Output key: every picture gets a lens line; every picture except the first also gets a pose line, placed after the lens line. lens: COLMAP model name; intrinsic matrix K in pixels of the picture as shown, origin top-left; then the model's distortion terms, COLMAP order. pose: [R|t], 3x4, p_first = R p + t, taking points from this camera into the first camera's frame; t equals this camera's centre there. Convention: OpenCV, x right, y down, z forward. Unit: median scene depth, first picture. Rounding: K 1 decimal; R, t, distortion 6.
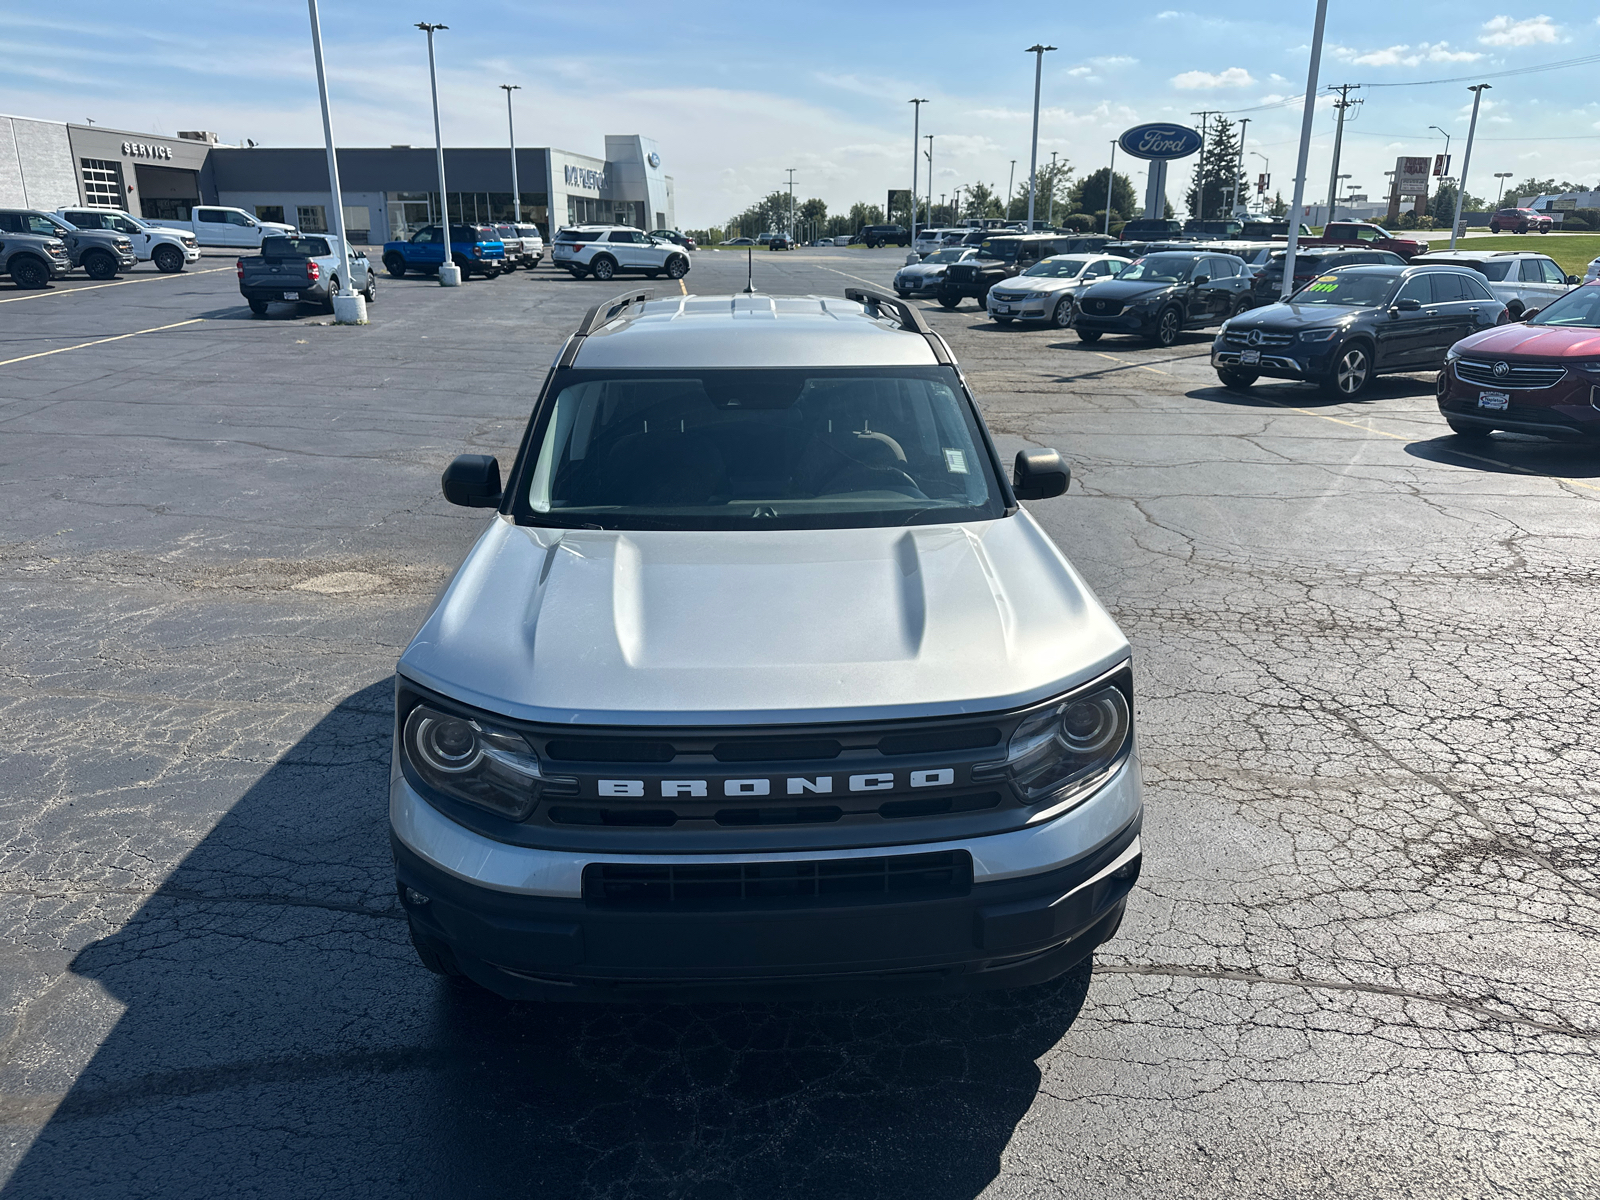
lens RADIAL K [[1115.0, 0, 806.0], [0, 1115.0, 601.6], [0, 0, 1]] dist [0.029364, -0.033933]
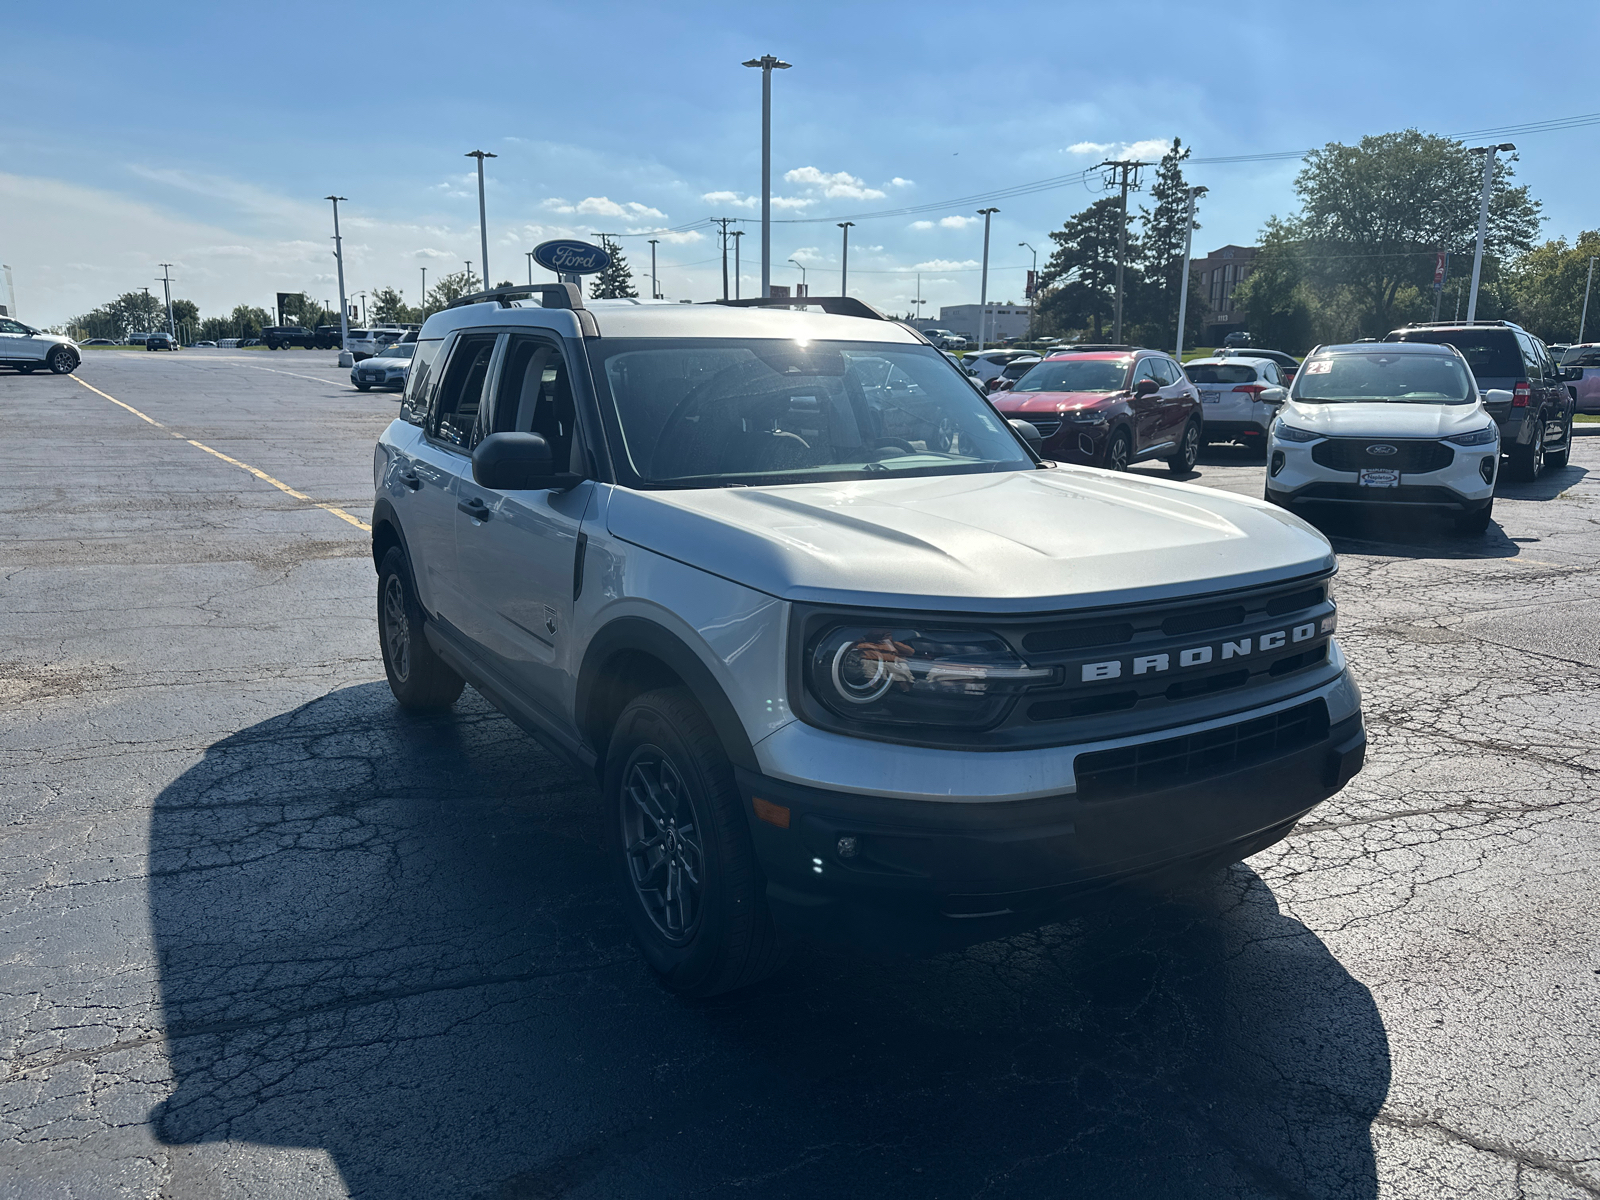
lens RADIAL K [[1115.0, 0, 783.3], [0, 1115.0, 617.8], [0, 0, 1]] dist [0.029364, -0.033933]
pose [[0.876234, -0.092270, 0.472970, -0.519083], [0.131182, 0.990103, -0.049875, 0.079130], [-0.463687, 0.105747, 0.879666, 0.158219]]
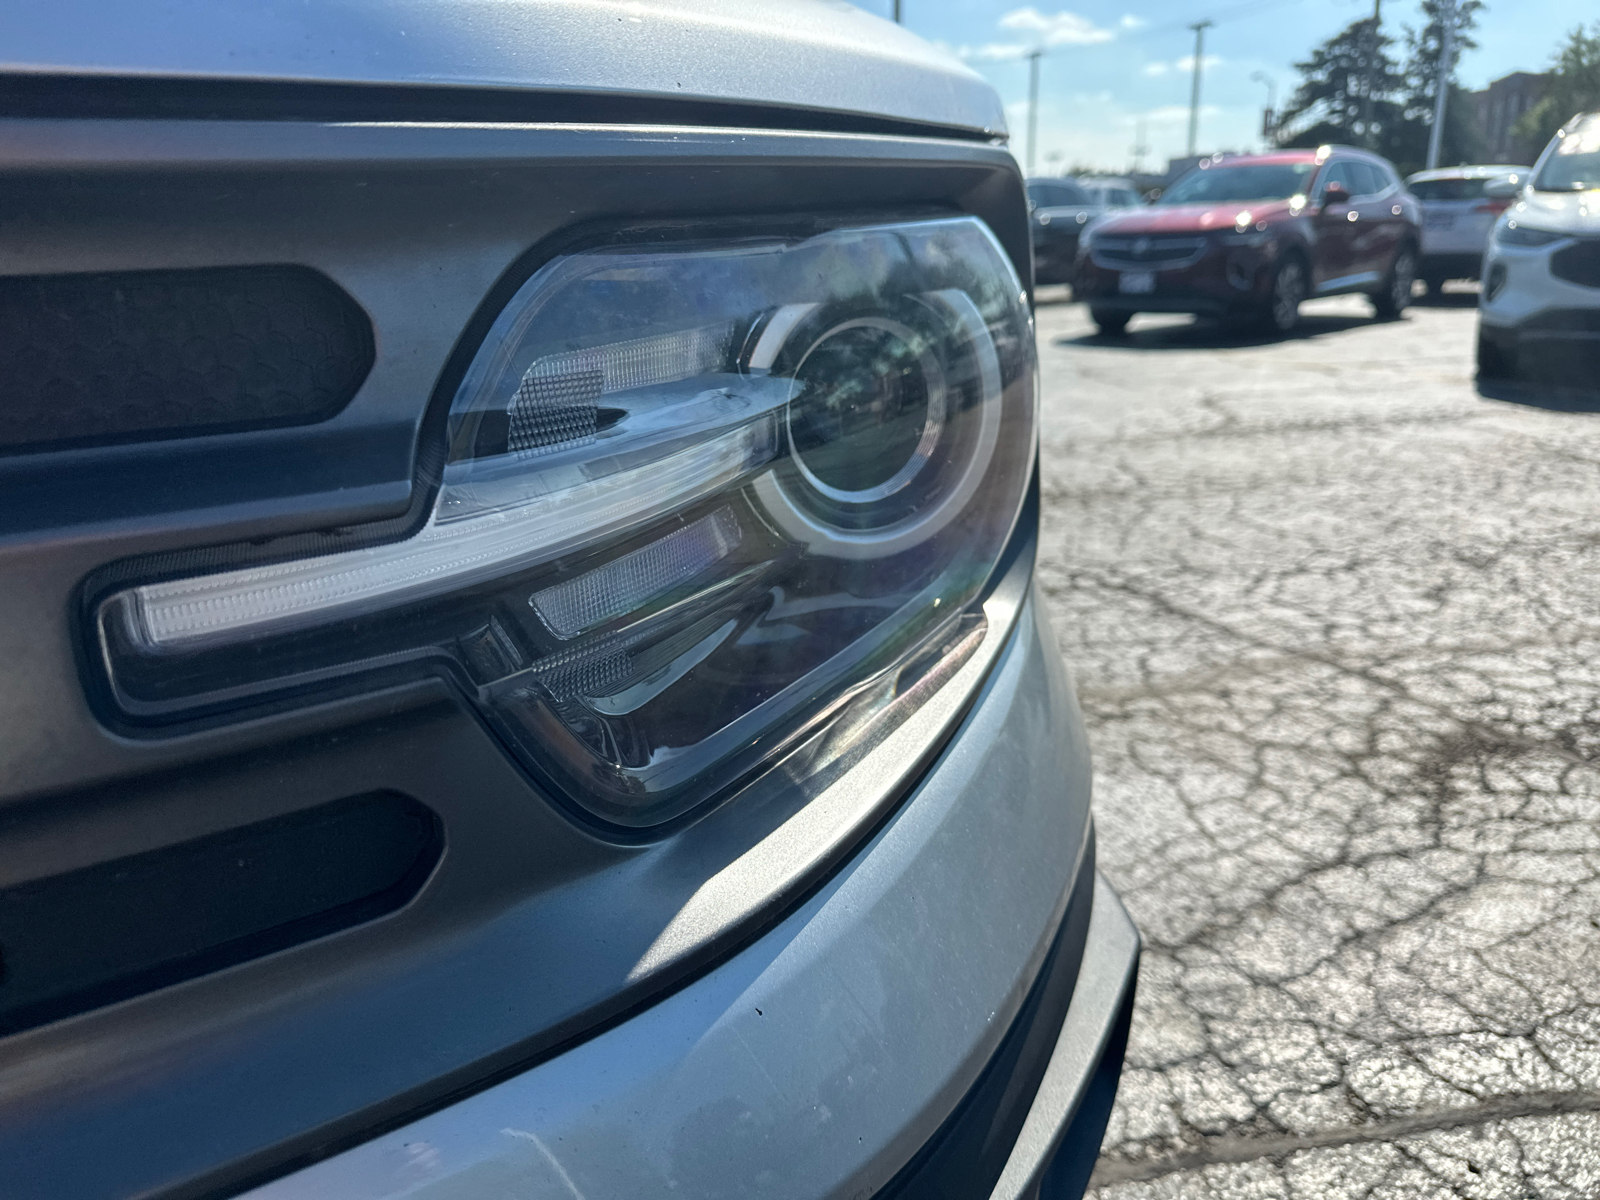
lens RADIAL K [[1115.0, 0, 815.5], [0, 1115.0, 615.1], [0, 0, 1]] dist [0.029364, -0.033933]
pose [[0.942894, -0.113837, 0.313036, 0.111658], [0.110401, 0.993471, 0.028742, 0.093966], [-0.314264, 0.007459, 0.949306, 0.533207]]
